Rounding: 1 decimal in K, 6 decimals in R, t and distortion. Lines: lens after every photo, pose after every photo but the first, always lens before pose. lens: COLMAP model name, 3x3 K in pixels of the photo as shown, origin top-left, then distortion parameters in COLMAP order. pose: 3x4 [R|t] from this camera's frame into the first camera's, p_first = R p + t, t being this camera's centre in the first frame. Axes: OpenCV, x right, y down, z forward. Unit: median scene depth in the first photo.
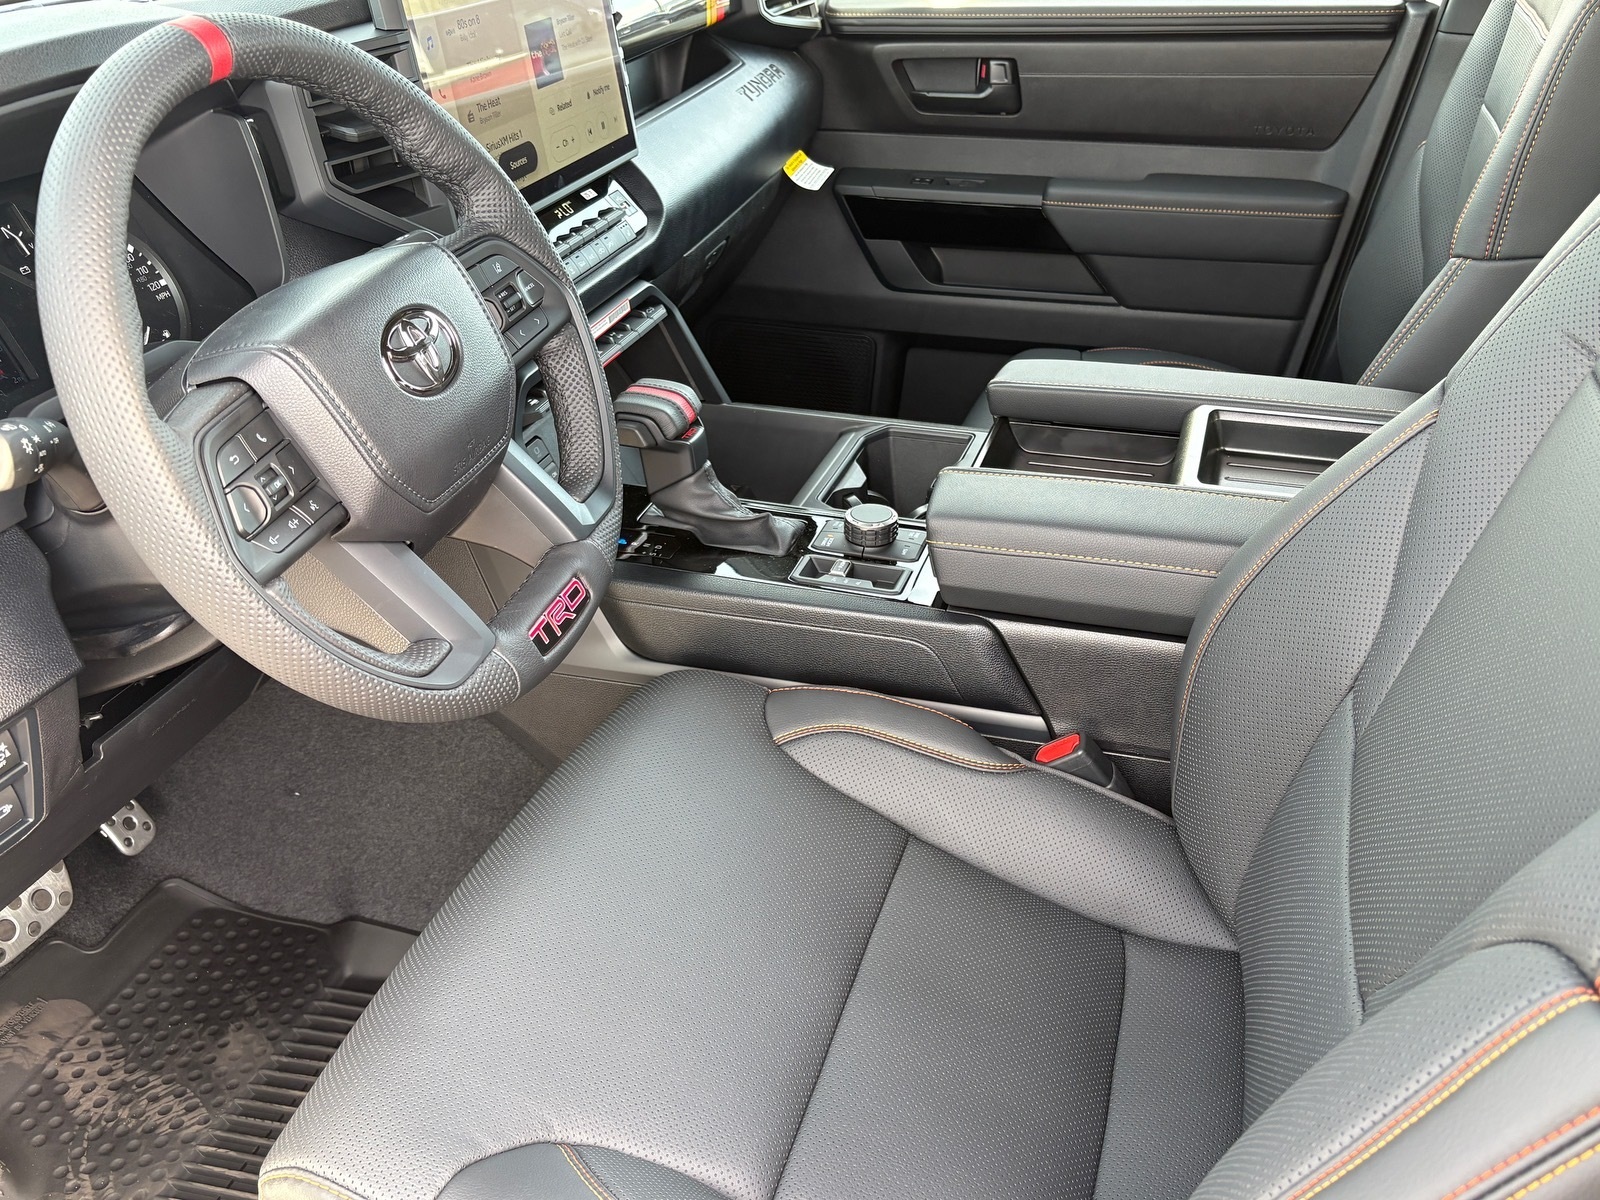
lens RADIAL K [[1460.1, 0, 807.9], [0, 1460.1, 602.5], [0, 0, 1]] dist [-0.001209, 0.000000]
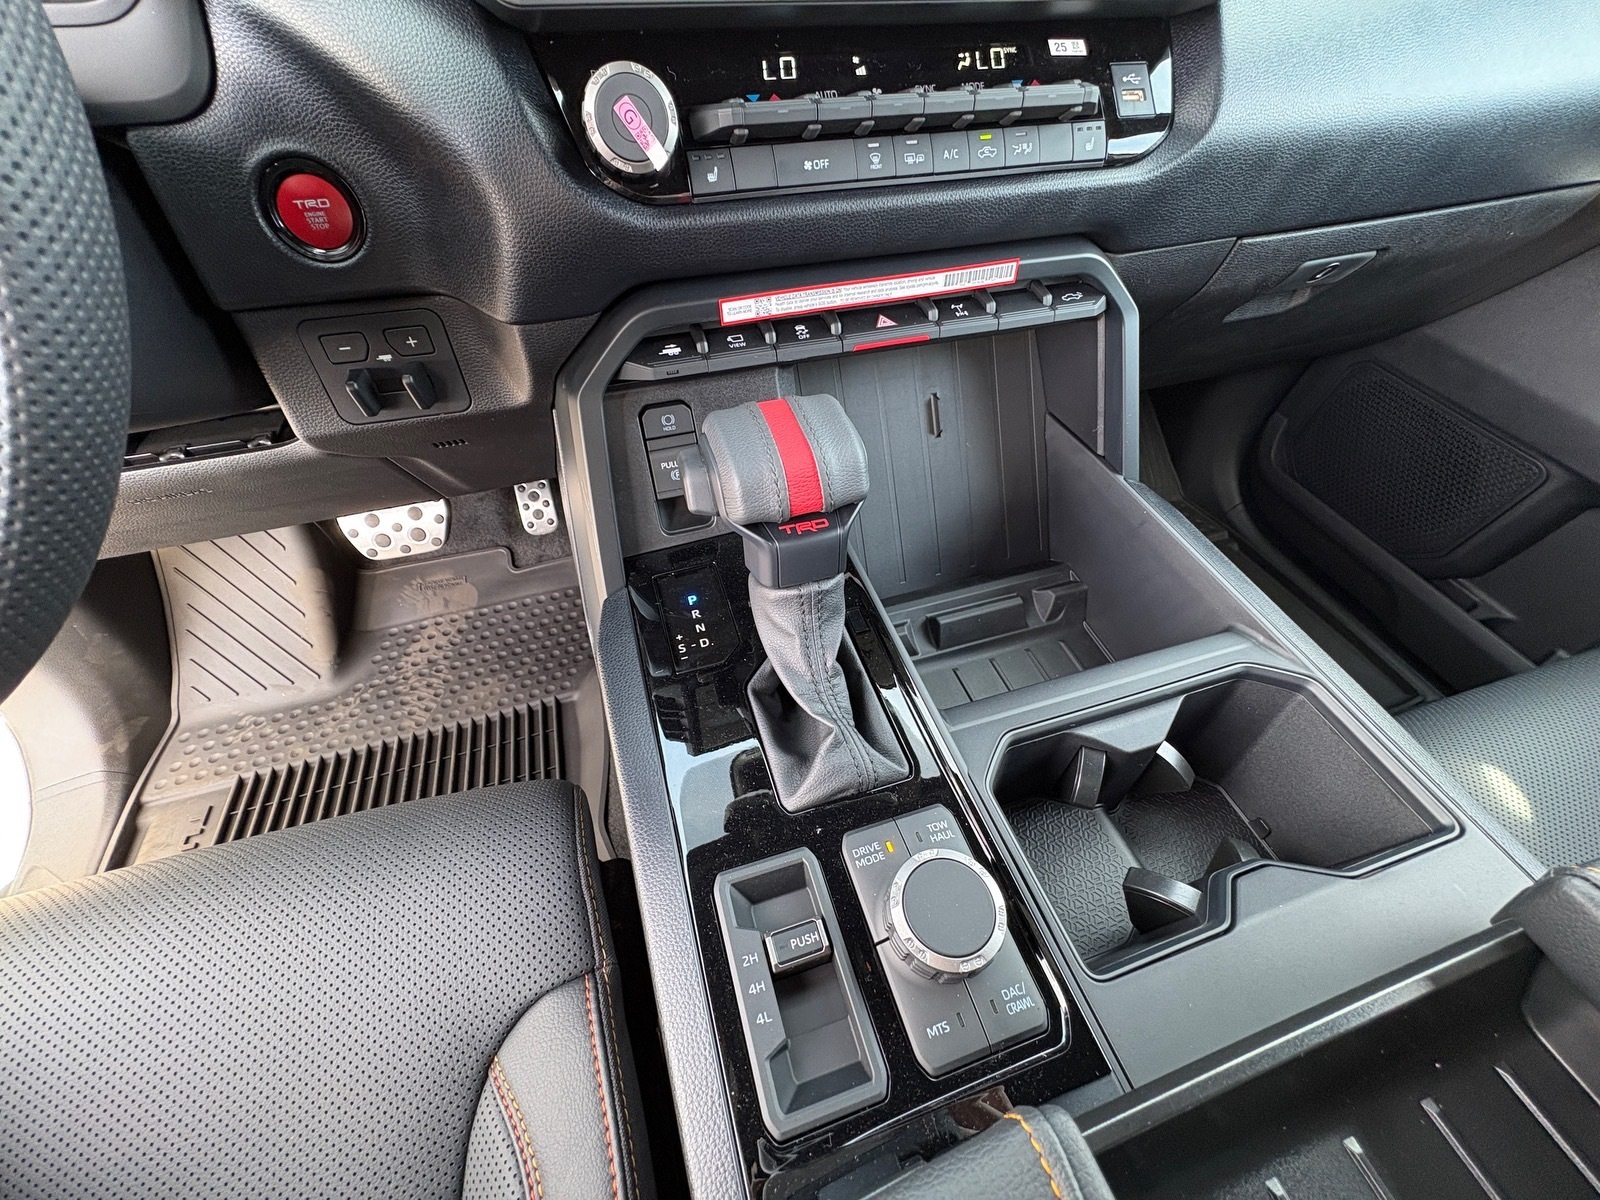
lens RADIAL K [[641.9, 0, 797.4], [0, 641.9, 602.6], [0, 0, 1]] dist [-0.003702, 0.000079]
pose [[0.574401, 0.635978, -0.515360, 0.067941], [-0.424072, 0.769705, 0.477197, -0.238940], [0.700162, -0.055552, 0.711820, 0.938718]]
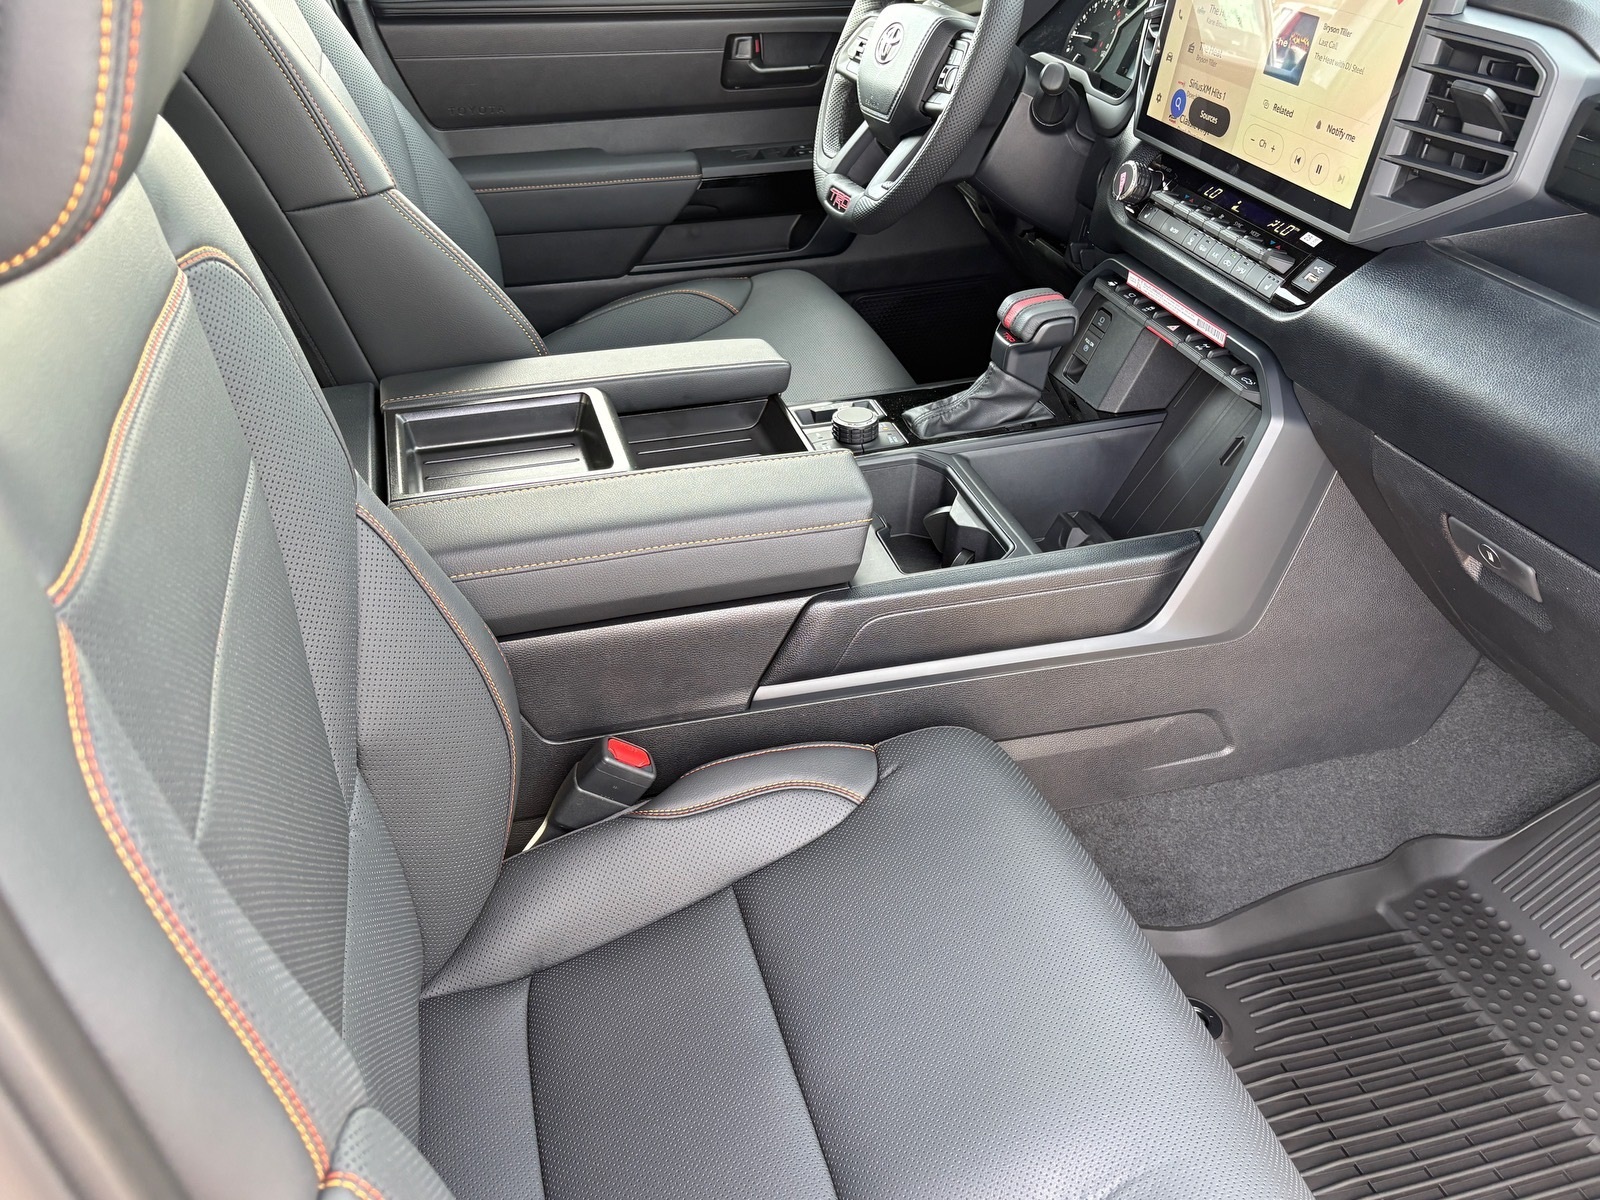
lens RADIAL K [[1295.8, 0, 792.3], [0, 1295.8, 592.2], [0, 0, 1]] dist [0.012101, -0.039491]
pose [[-0.842268, 0.309396, -0.441428, 0.659547], [-0.247448, 0.505602, 0.826520, -0.935451], [0.478909, 0.805382, -0.349293, 1.639259]]
